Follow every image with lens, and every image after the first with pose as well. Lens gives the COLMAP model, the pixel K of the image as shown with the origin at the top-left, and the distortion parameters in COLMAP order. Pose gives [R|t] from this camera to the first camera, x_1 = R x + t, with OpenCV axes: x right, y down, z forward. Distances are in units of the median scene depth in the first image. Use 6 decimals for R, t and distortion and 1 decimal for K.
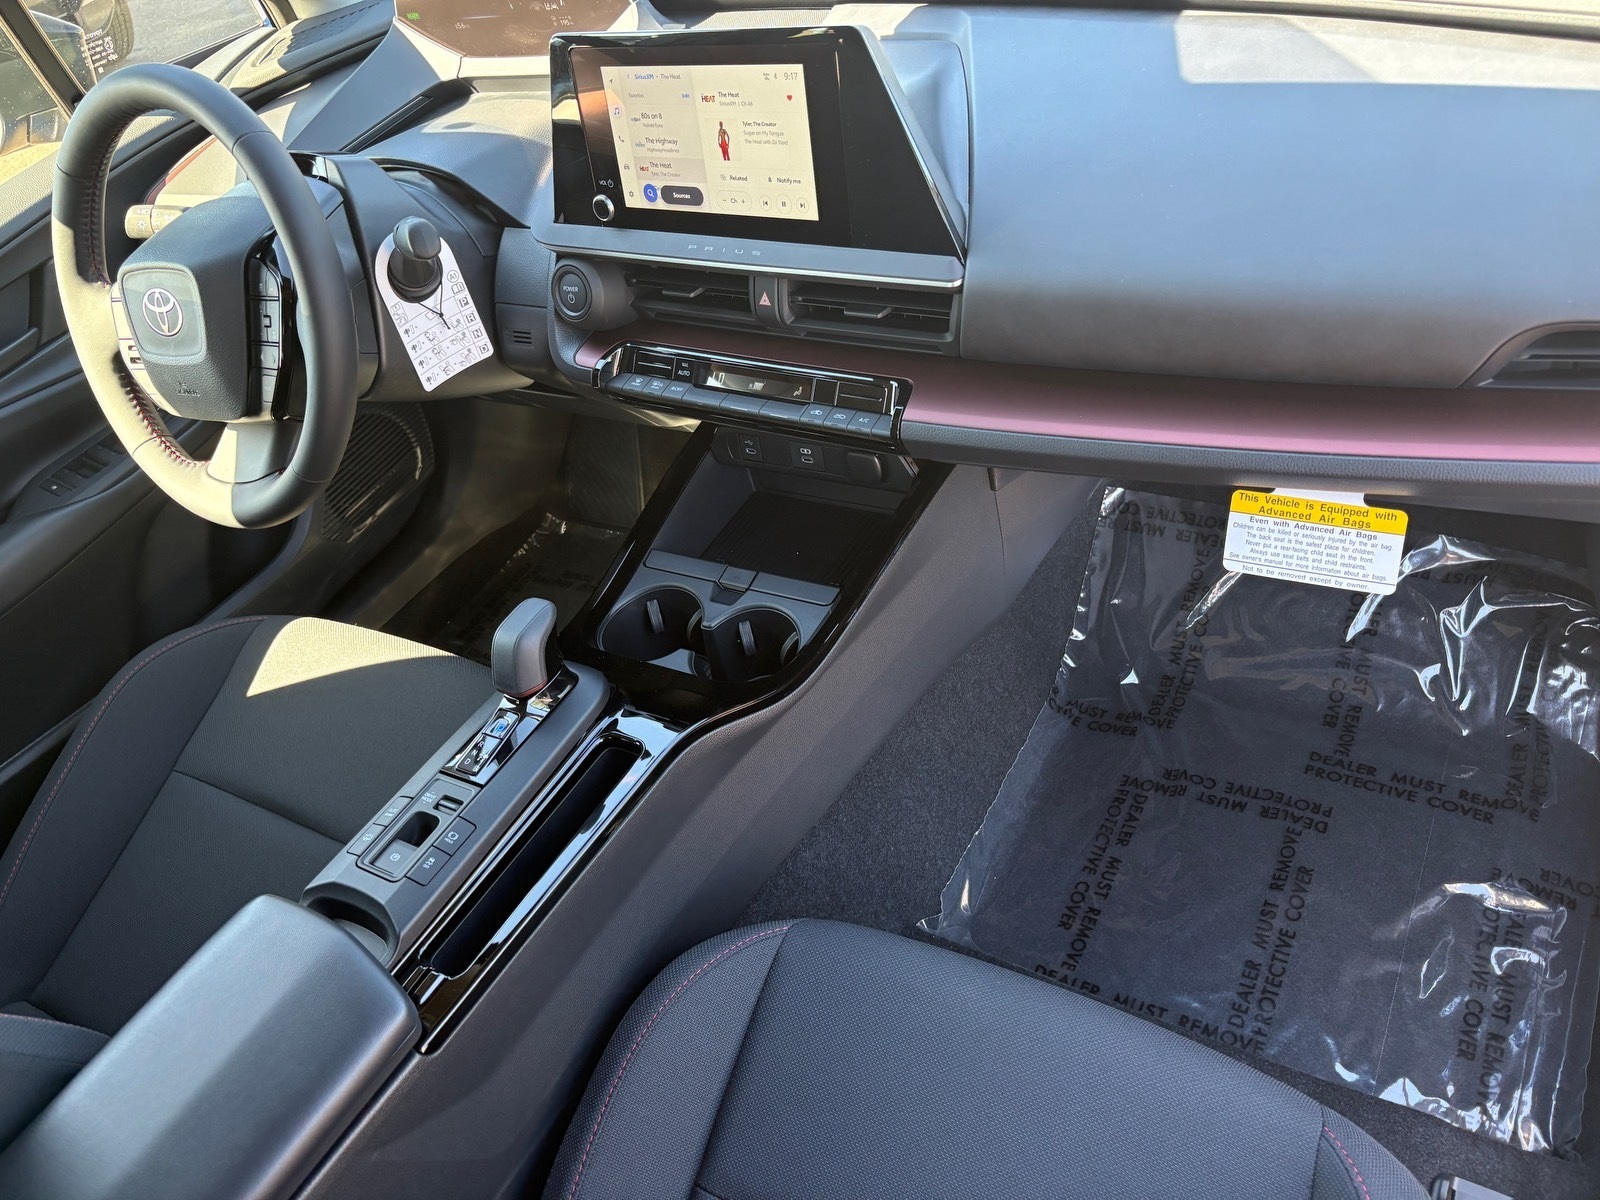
lens RADIAL K [[1190.3, 0, 800.0], [0, 1190.3, 600.0], [0, 0, 1]] dist [0.006320, 0.002476]
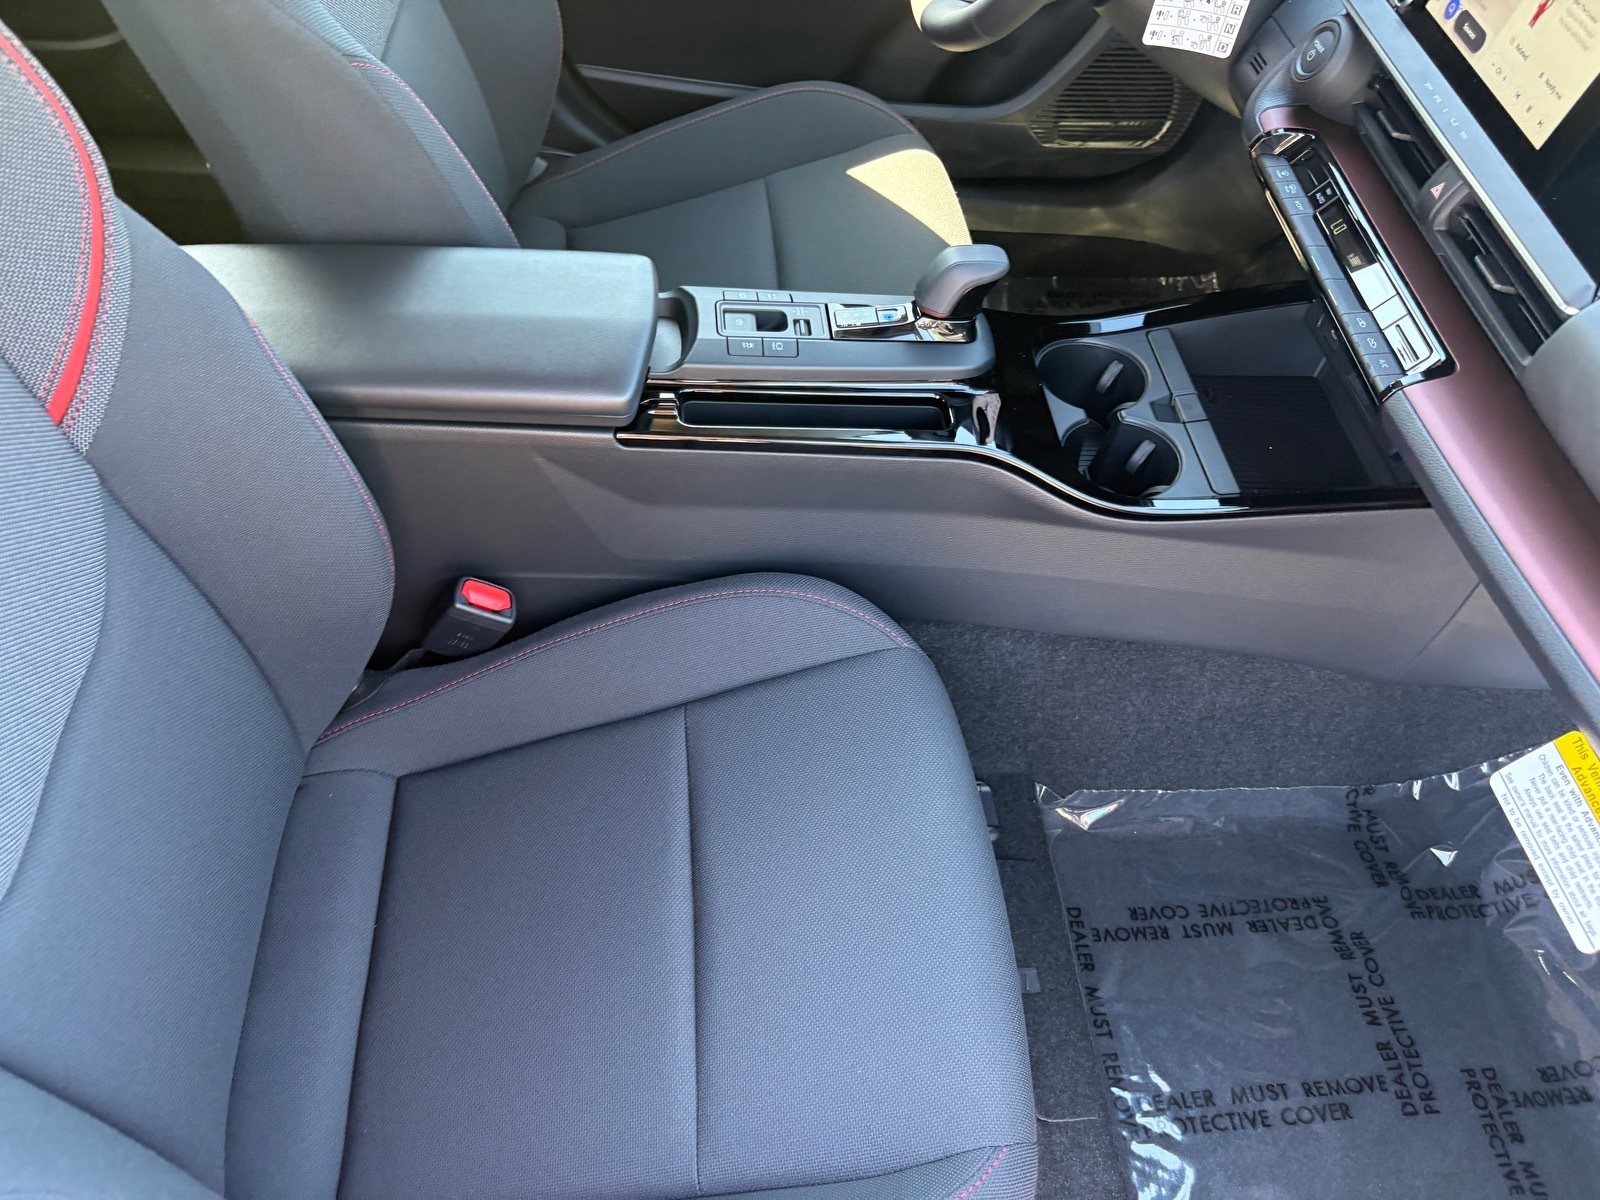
lens RADIAL K [[1181.9, 0, 800.0], [0, 1181.9, 600.0], [0, 0, 1]] dist [0.048383, -0.079100]
pose [[0.540842, 0.782233, -0.309193, 0.194112], [-0.689035, 0.622857, 0.370513, -0.061349], [0.482411, 0.012656, 0.875854, 0.027705]]
